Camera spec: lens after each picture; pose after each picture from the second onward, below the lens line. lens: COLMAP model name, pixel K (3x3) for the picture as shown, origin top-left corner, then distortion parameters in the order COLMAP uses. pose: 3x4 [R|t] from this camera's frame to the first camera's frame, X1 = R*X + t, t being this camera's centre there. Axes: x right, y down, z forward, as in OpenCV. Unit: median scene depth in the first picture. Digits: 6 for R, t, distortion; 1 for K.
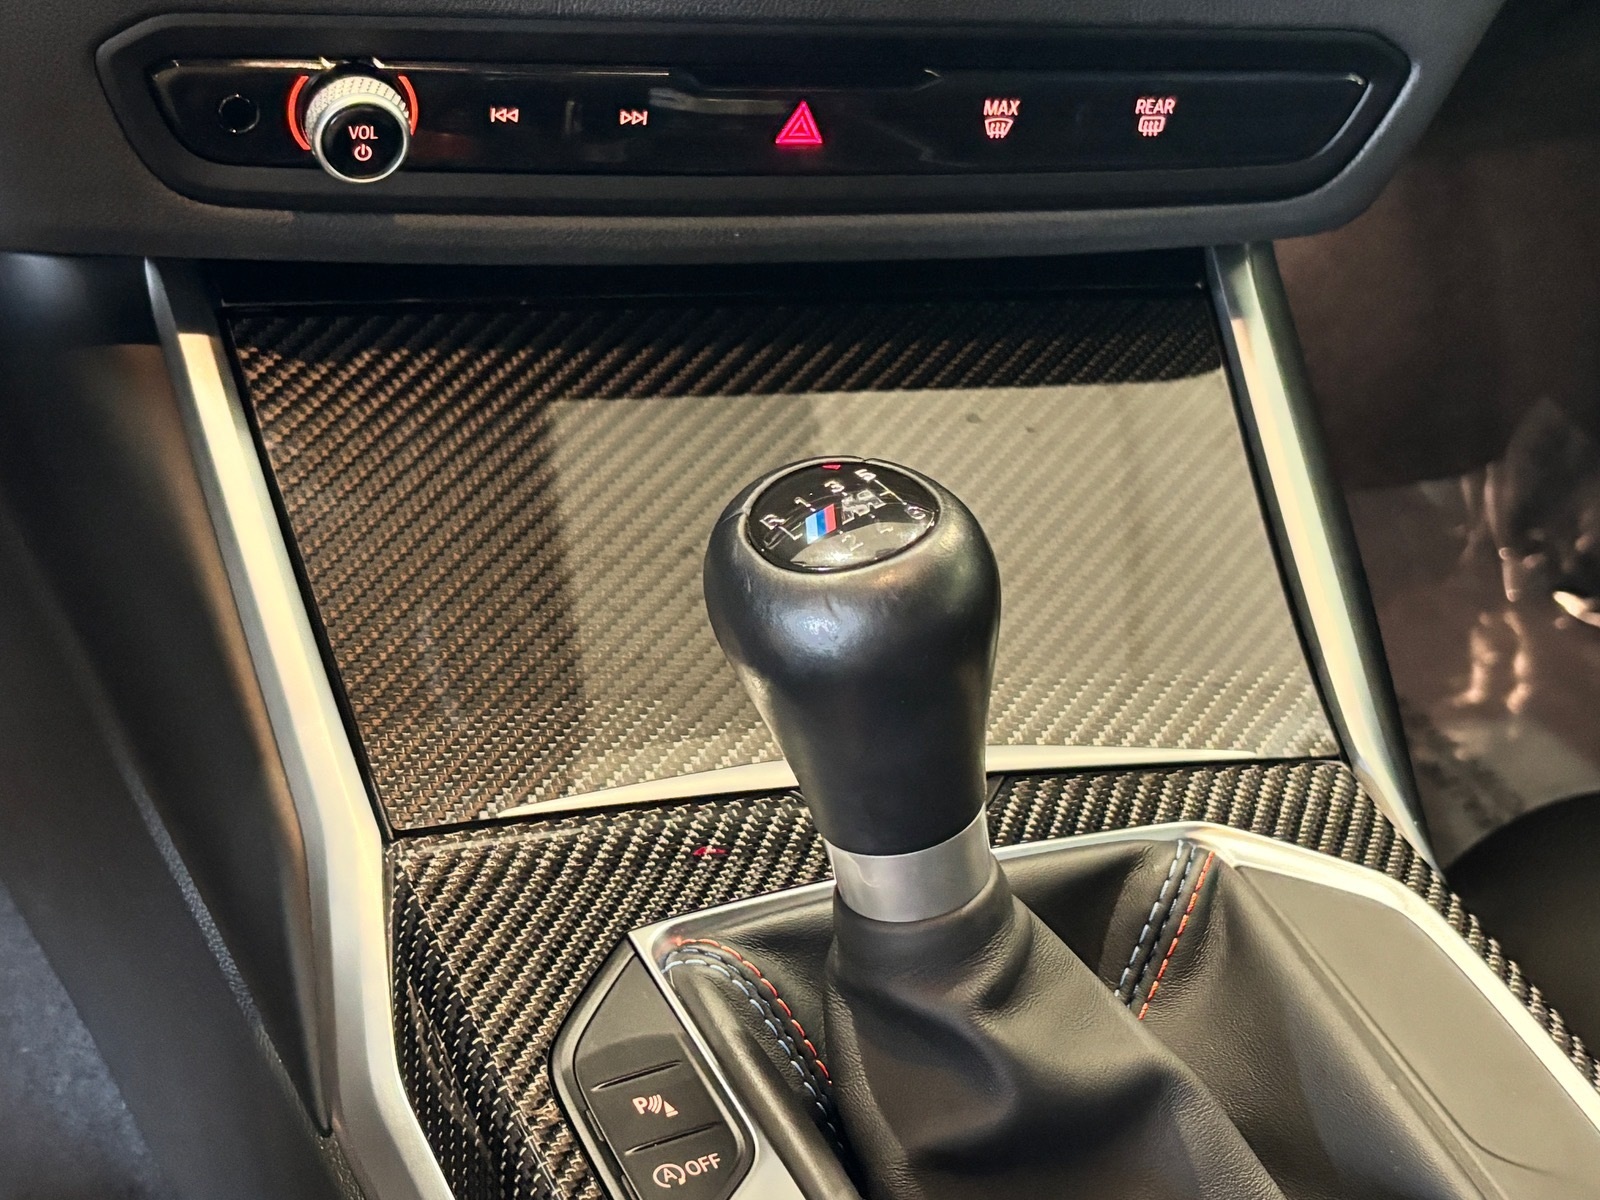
lens RADIAL K [[2451.1, 0, 778.3], [0, 2451.1, 588.0], [0, 0, 1]] dist [0.143306, 0.000000]
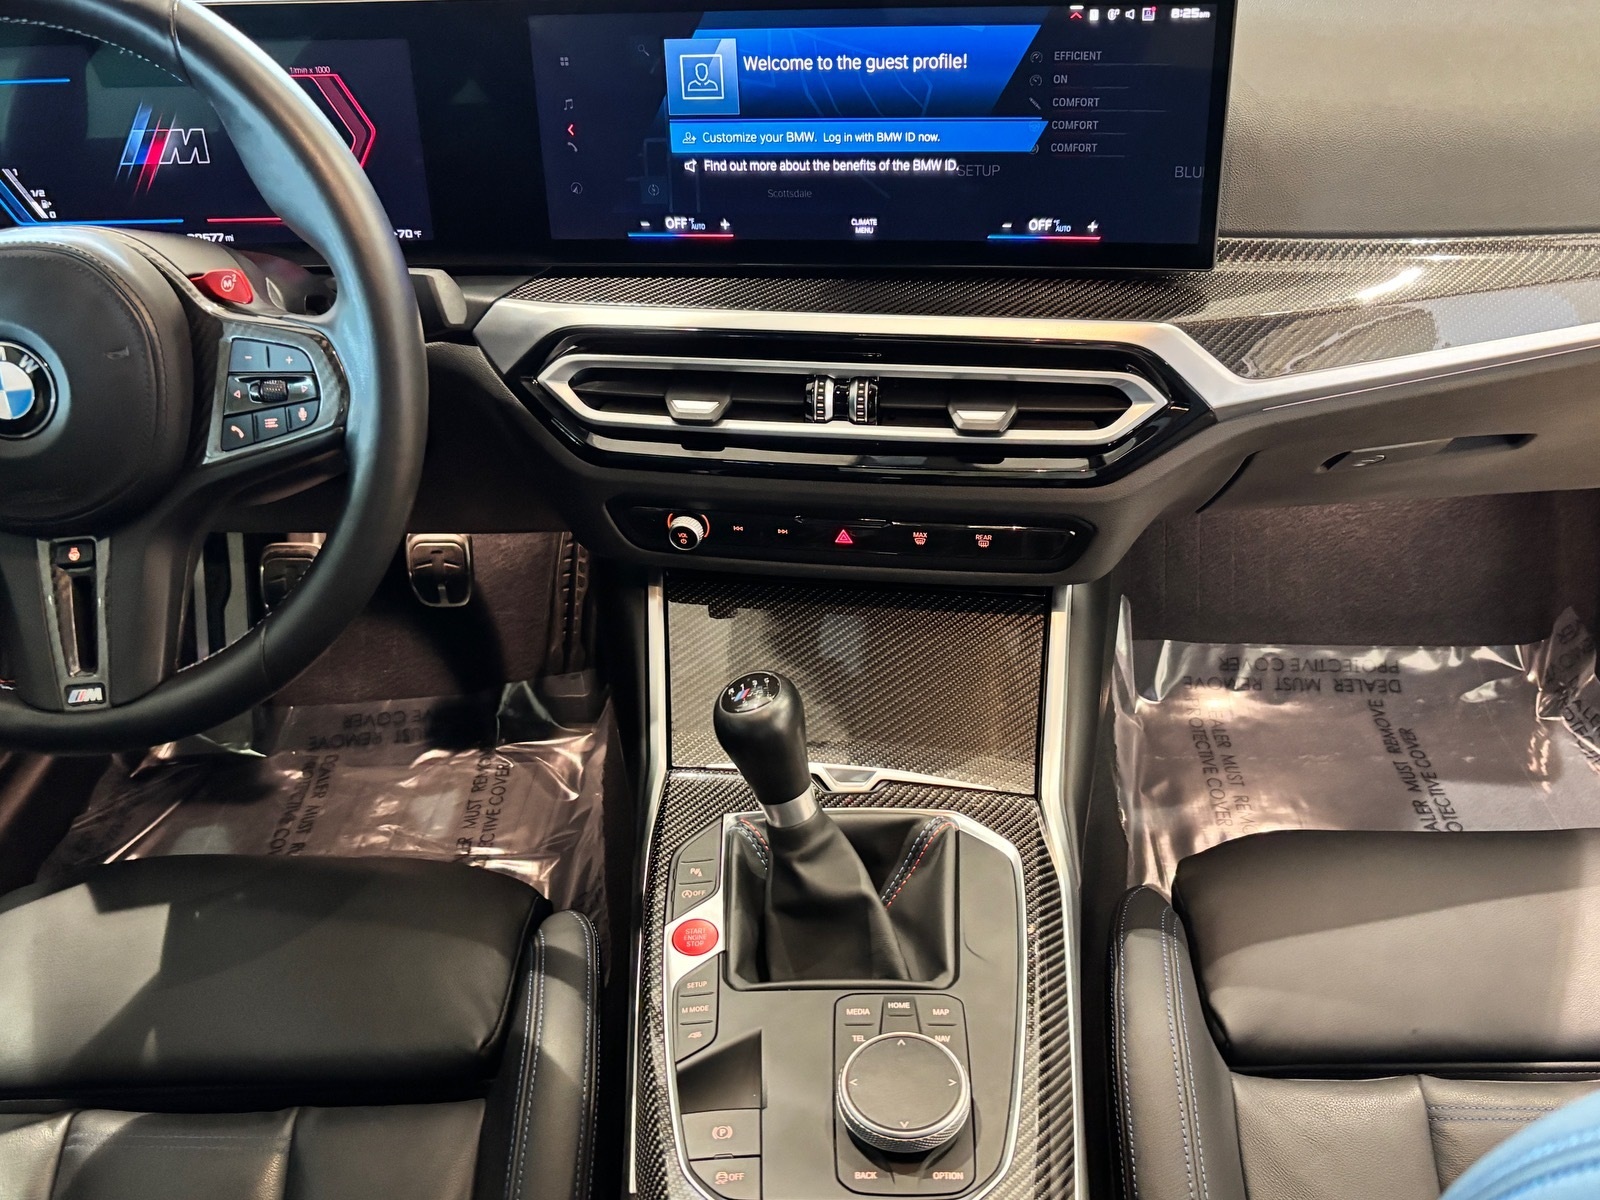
lens RADIAL K [[1524.2, 0, 823.5], [0, 1524.2, 592.3], [0, 0, 1]] dist [0.013059, 0.000000]
pose [[0.894217, 0.114236, -0.432811, 0.759317], [-0.100546, 0.993440, 0.054473, -0.224293], [0.436195, -0.005193, 0.899837, -0.560140]]
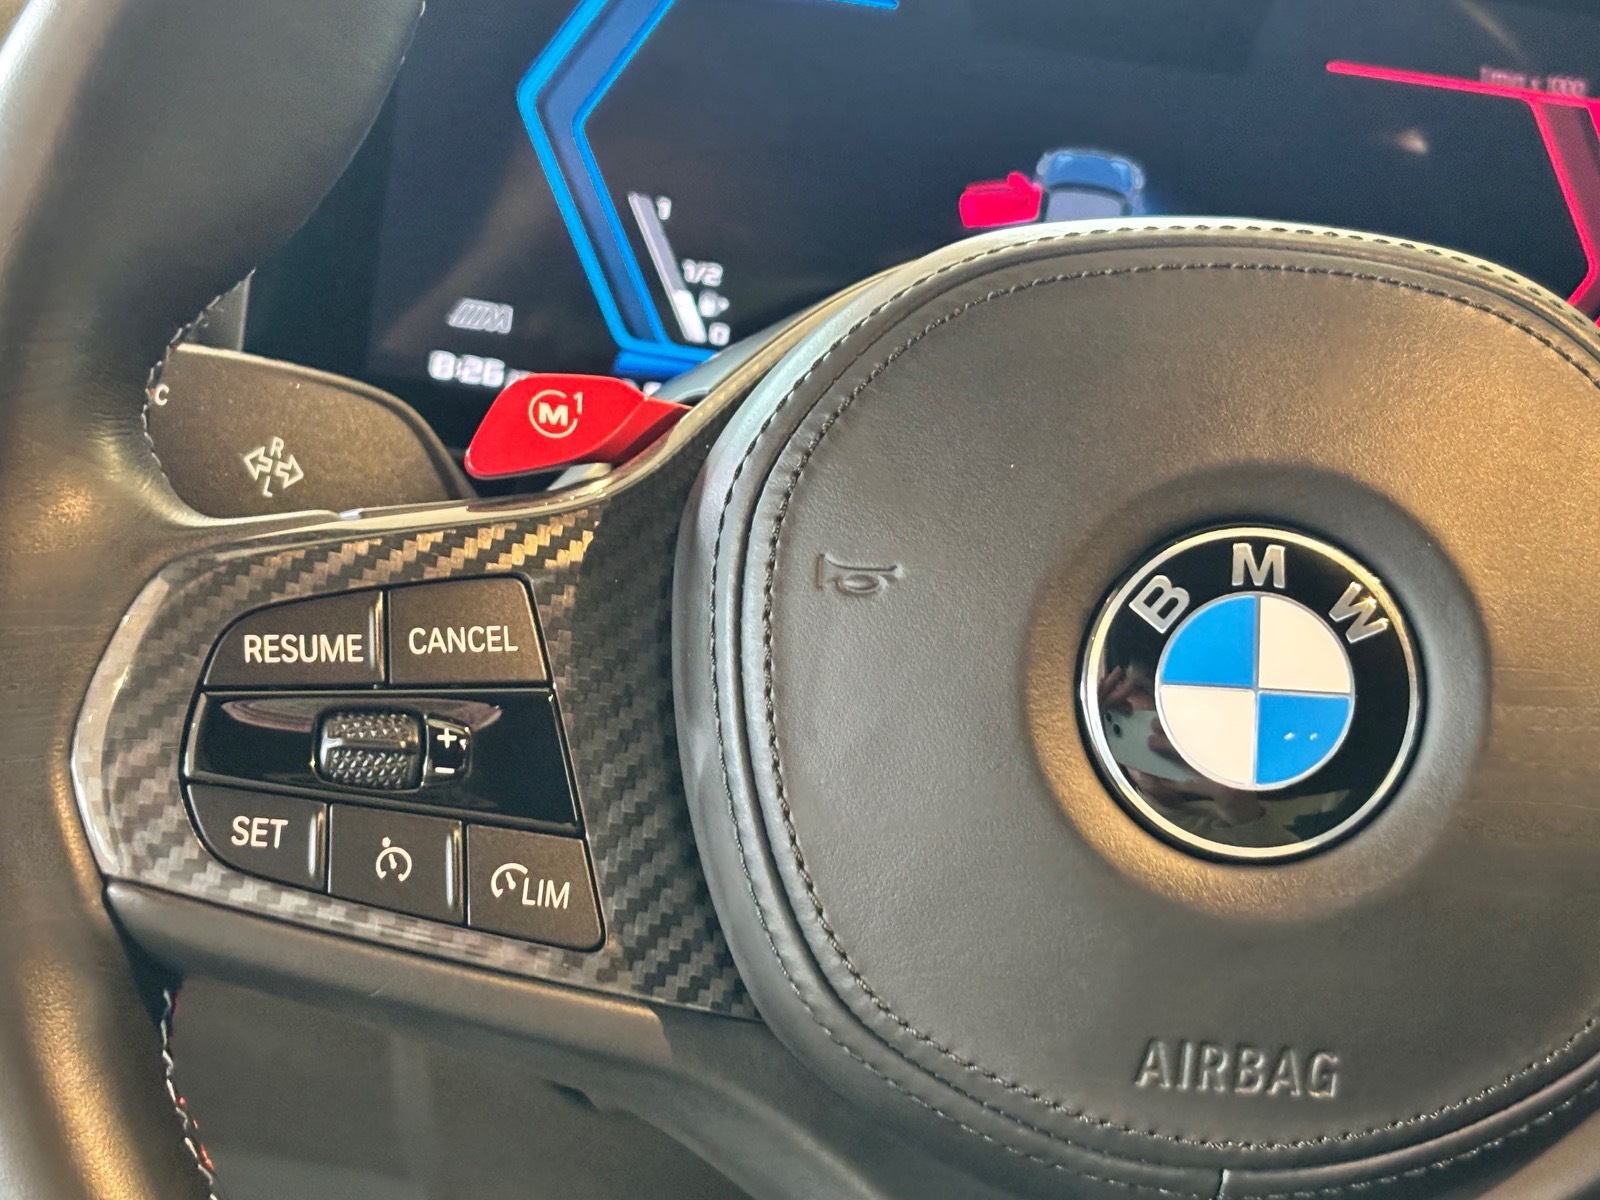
lens RADIAL K [[2547.1, 0, 785.3], [0, 2547.1, 628.8], [0, 0, 1]] dist [0.074040, 0.000000]
pose [[0.915126, 0.114219, -0.386649, -0.393944], [-0.235105, 0.930271, -0.281640, -0.053070], [0.327520, 0.348639, 0.878169, -0.259863]]
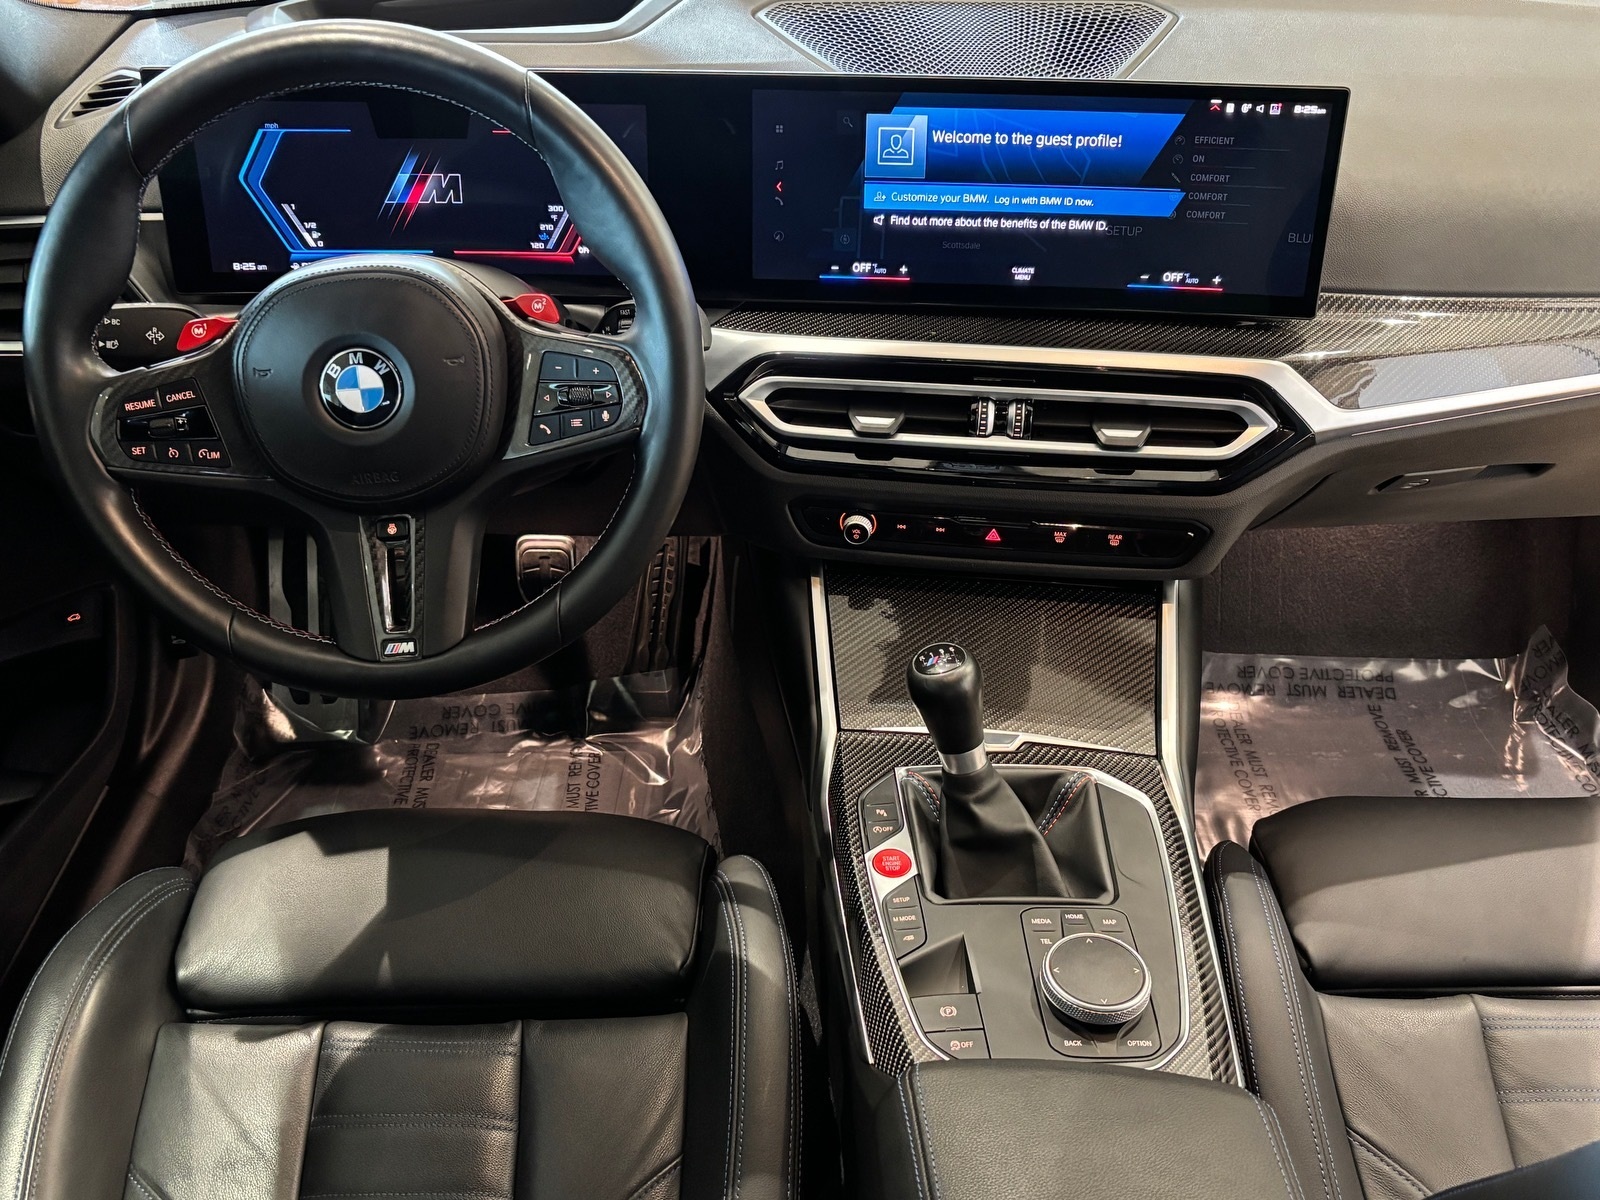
lens RADIAL K [[1524.2, 0, 805.6], [0, 1524.2, 593.3], [0, 0, 1]] dist [0.013059, 0.000000]
pose [[0.915459, 0.117870, -0.384762, 0.583034], [-0.119868, 0.992610, 0.018881, -0.123705], [0.384145, 0.028836, 0.922823, -0.979898]]
